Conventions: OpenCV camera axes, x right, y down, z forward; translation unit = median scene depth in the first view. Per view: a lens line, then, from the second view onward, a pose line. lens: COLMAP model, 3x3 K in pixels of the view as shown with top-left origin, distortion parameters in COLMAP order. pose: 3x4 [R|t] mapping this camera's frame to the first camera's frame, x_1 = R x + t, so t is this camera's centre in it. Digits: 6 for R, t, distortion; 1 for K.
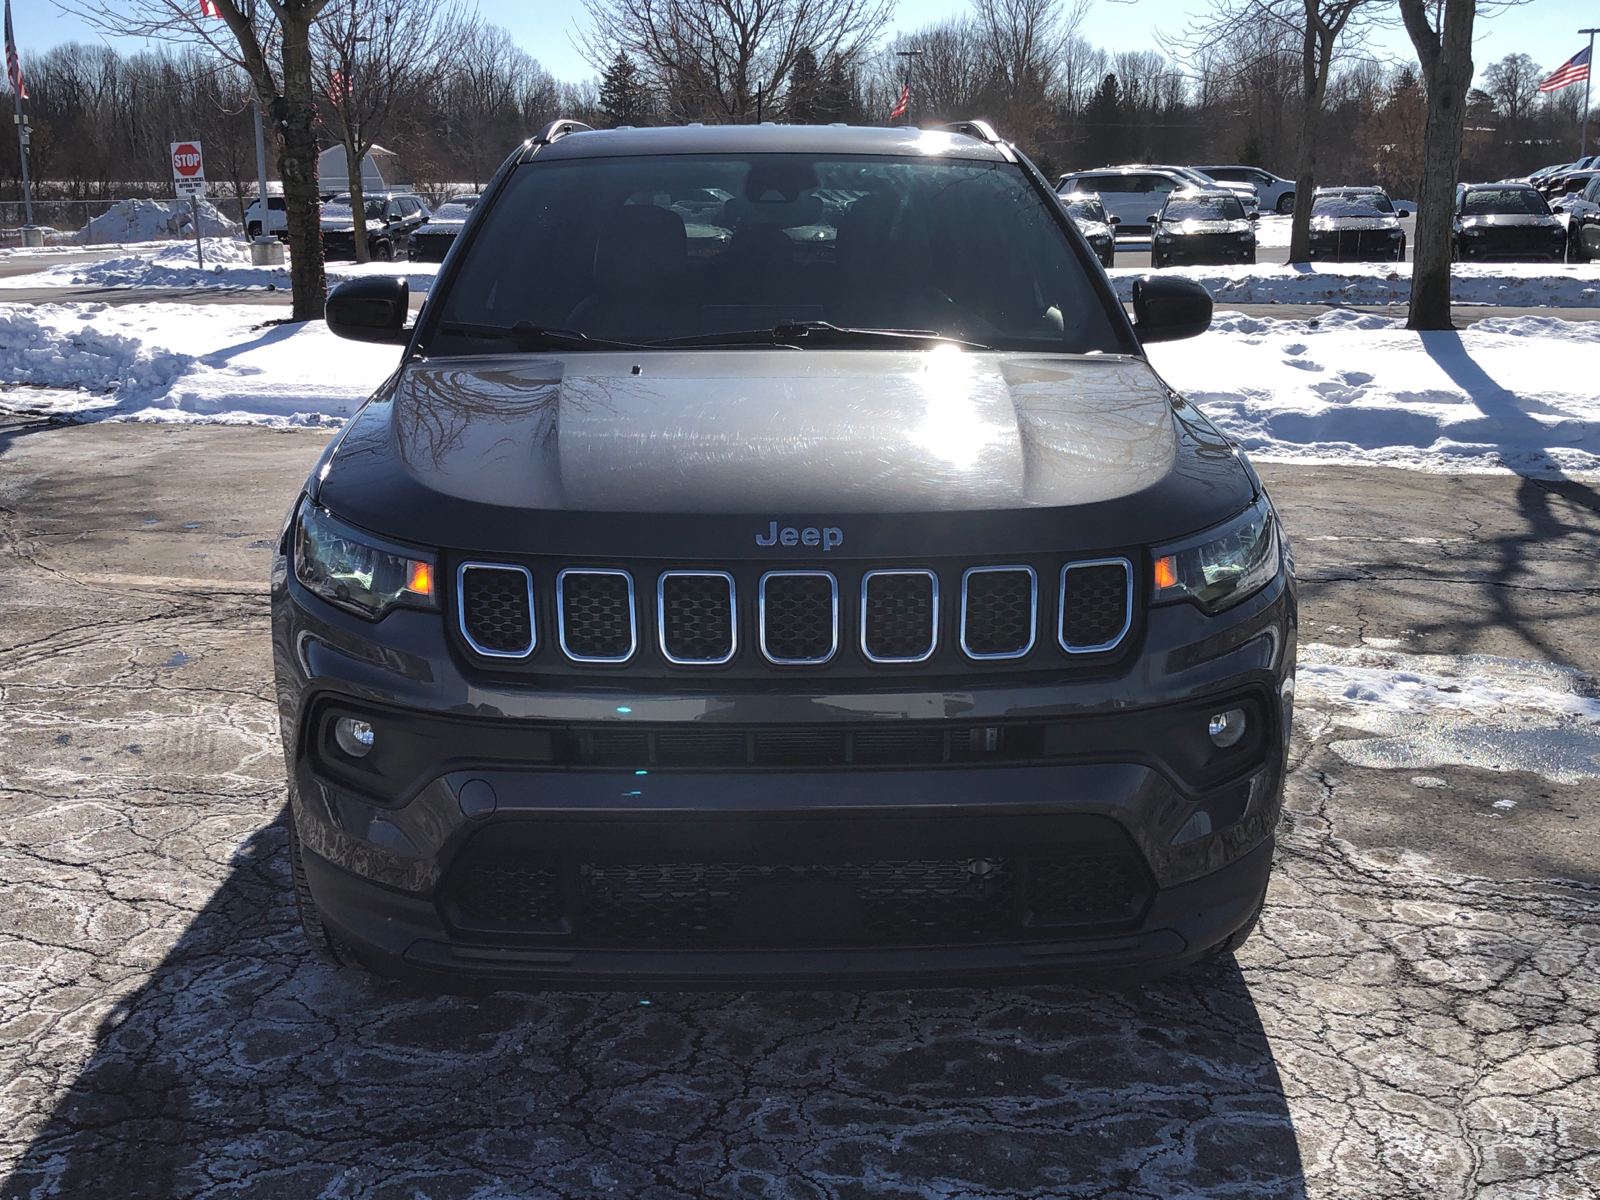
lens RADIAL K [[1778.1, 0, 795.2], [0, 1778.1, 562.3], [0, 0, 1]] dist [0.115759, -0.338984]
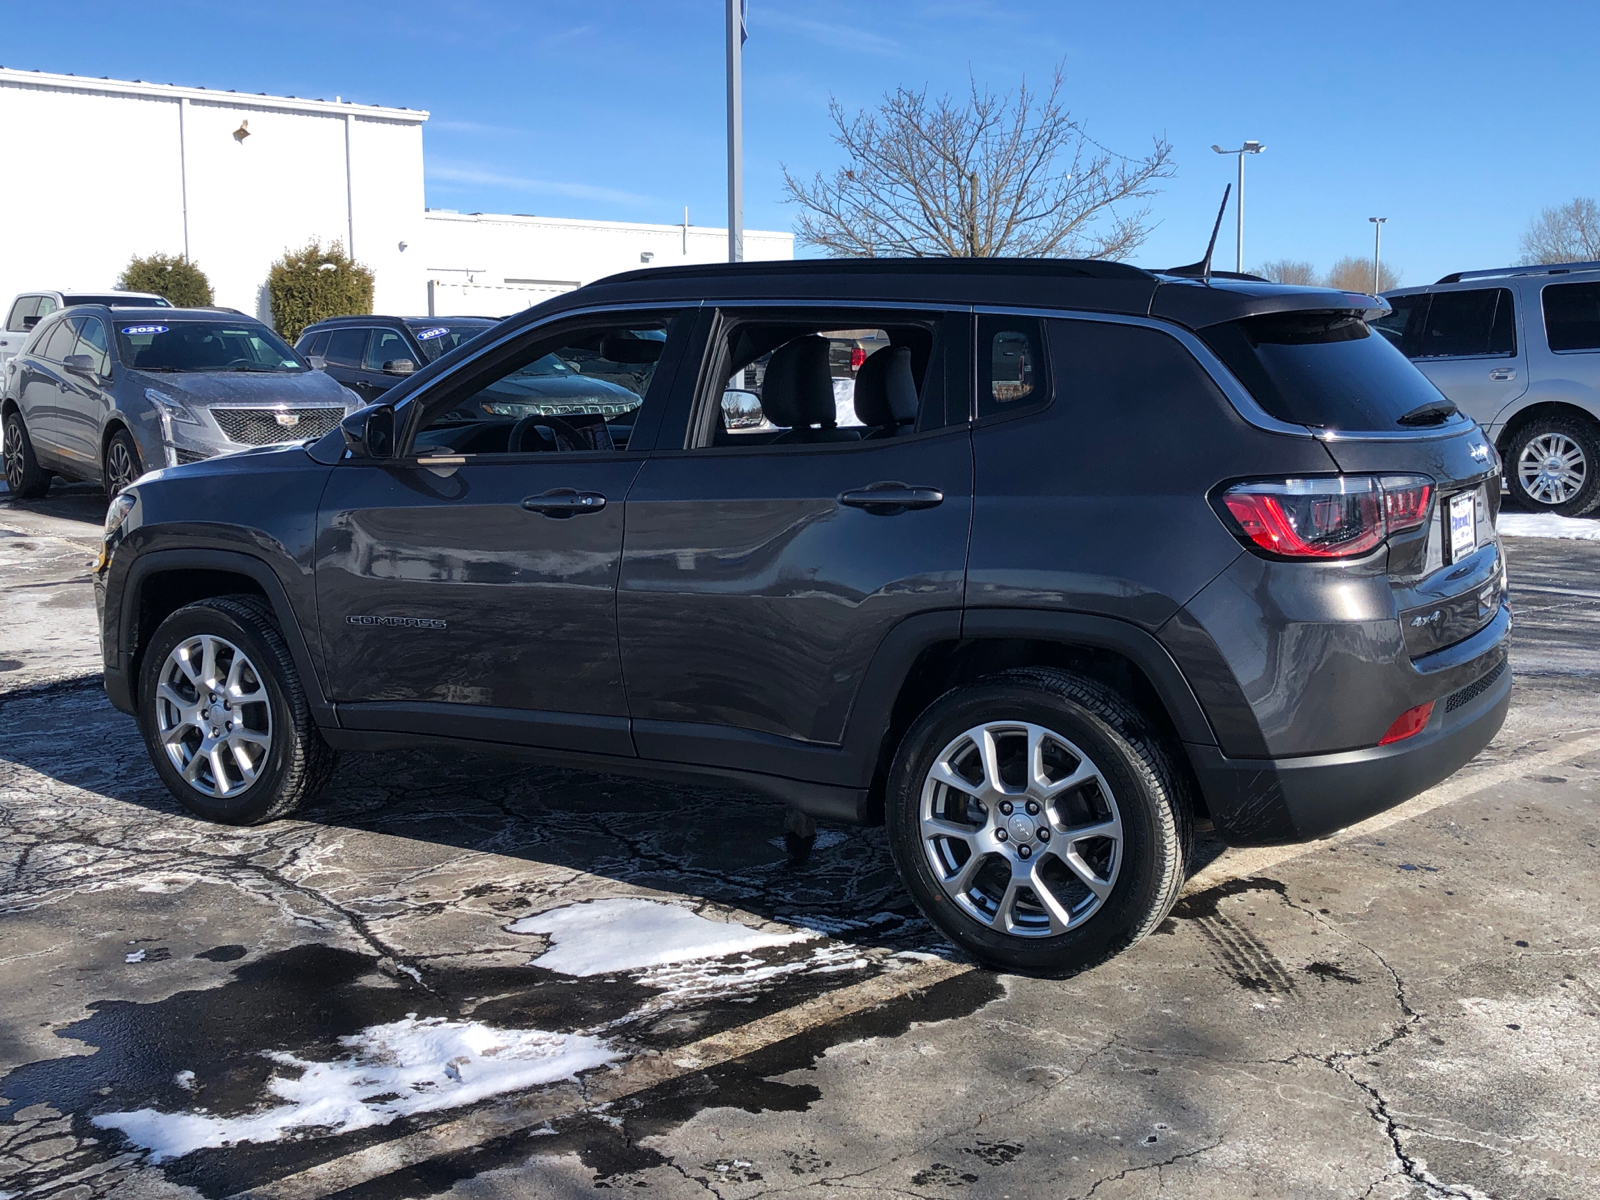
lens RADIAL K [[1778.1, 0, 795.2], [0, 1778.1, 562.3], [0, 0, 1]] dist [0.115759, -0.338984]
pose [[-0.542197, 0.107447, -0.833353, 1.243022], [-0.162641, 0.959613, 0.229544, -0.442631], [0.824360, 0.259995, -0.502825, 2.171381]]
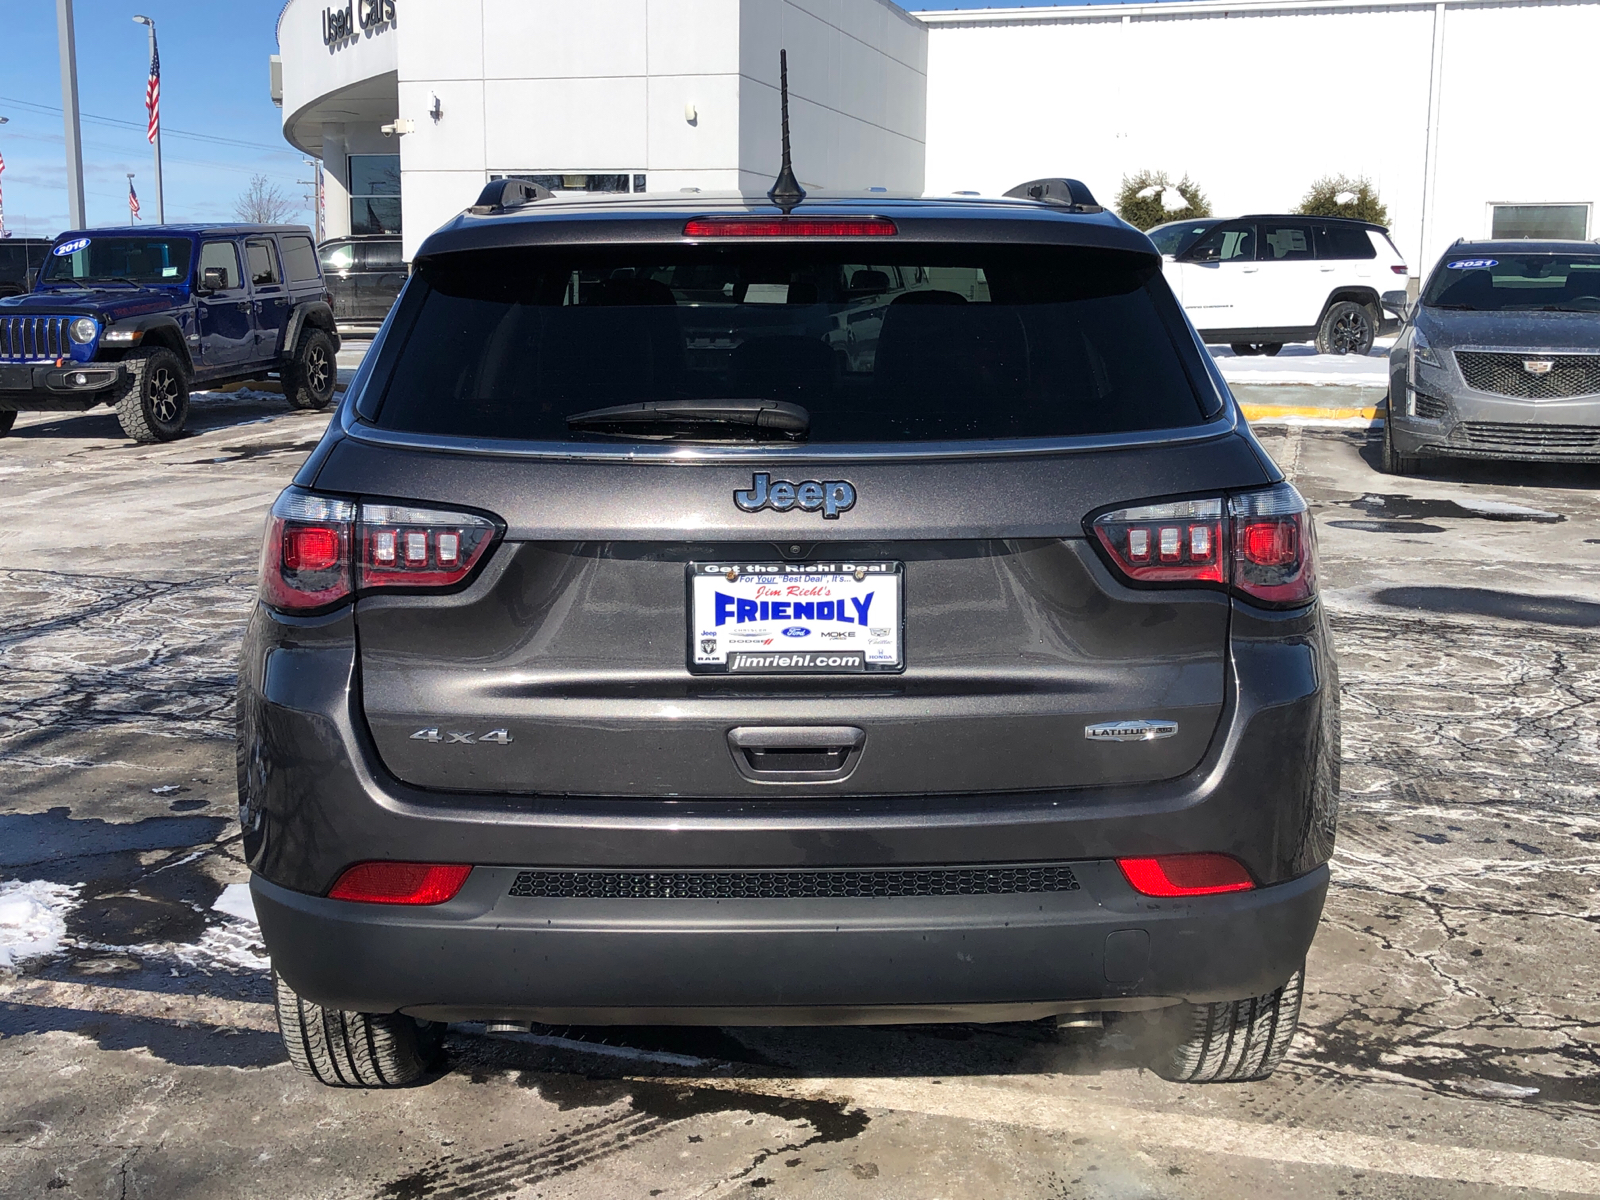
lens RADIAL K [[1803.5, 0, 798.0], [0, 1803.5, 515.0], [0, 0, 1]] dist [0.020537, -0.038748]
pose [[-0.999884, 0.001468, 0.015159, -0.053353], [0.006339, 0.945150, 0.326575, -0.534202], [-0.013848, 0.326633, -0.945050, 2.595689]]
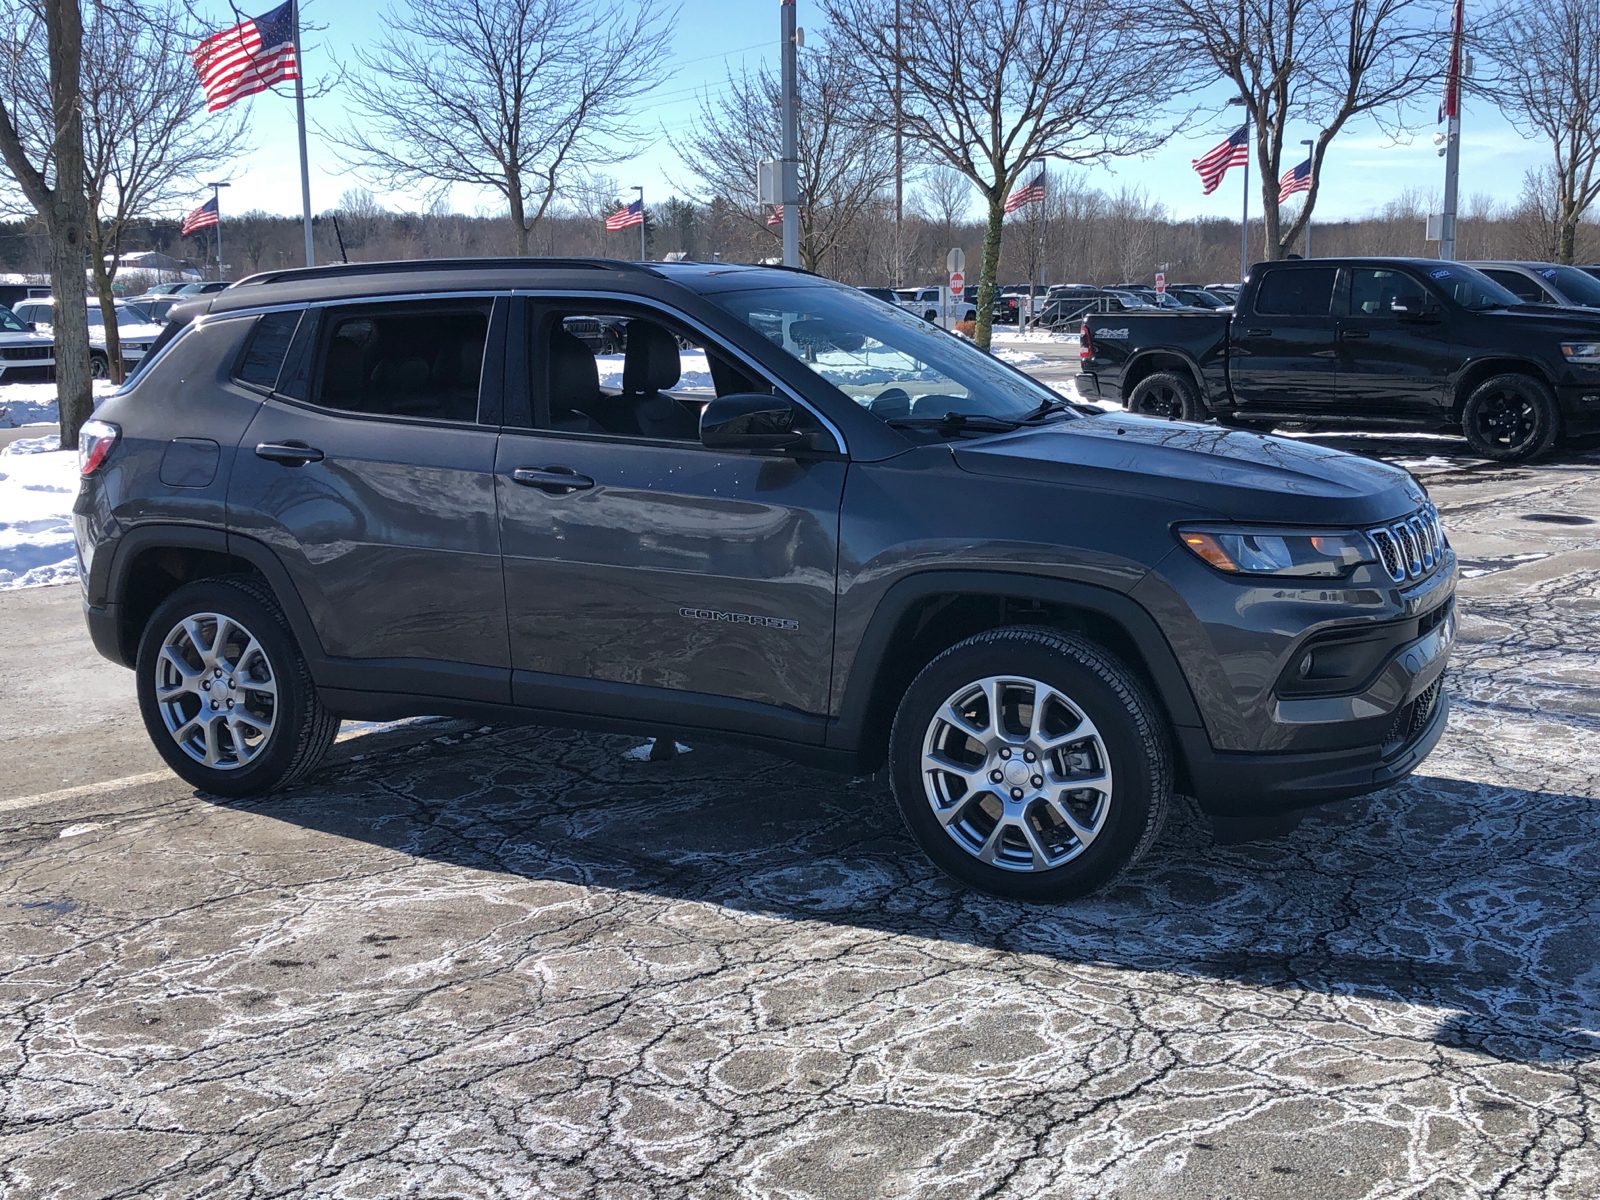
lens RADIAL K [[1778.1, 0, 795.2], [0, 1778.1, 562.3], [0, 0, 1]] dist [0.115759, -0.338984]
pose [[0.471542, -0.131039, 0.872053, -1.419866], [0.192587, 0.980330, 0.043173, -0.109447], [-0.860557, 0.147588, 0.487503, 0.492941]]
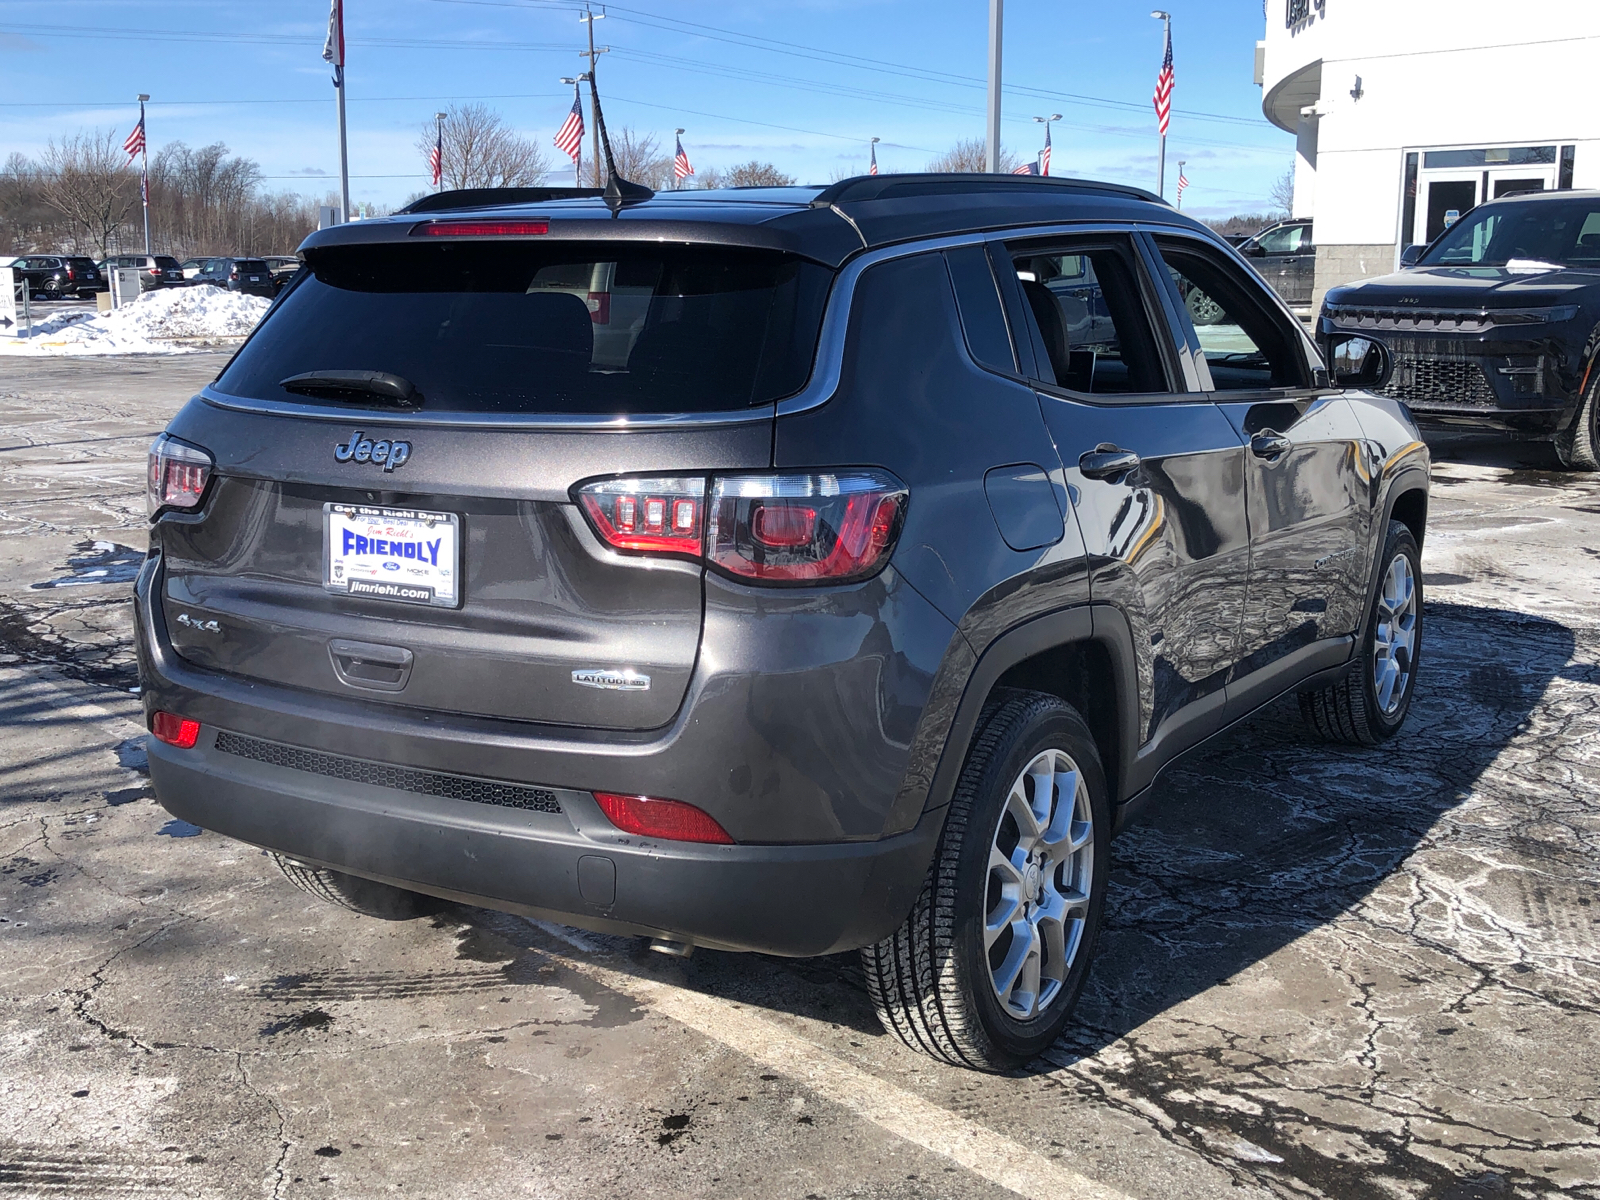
lens RADIAL K [[1778.1, 0, 795.2], [0, 1778.1, 562.3], [0, 0, 1]] dist [0.115759, -0.338984]
pose [[-0.832668, -0.083448, 0.547450, -0.678475], [0.118805, 0.938644, 0.323780, -0.510591], [-0.540879, 0.334641, -0.771664, 2.484616]]
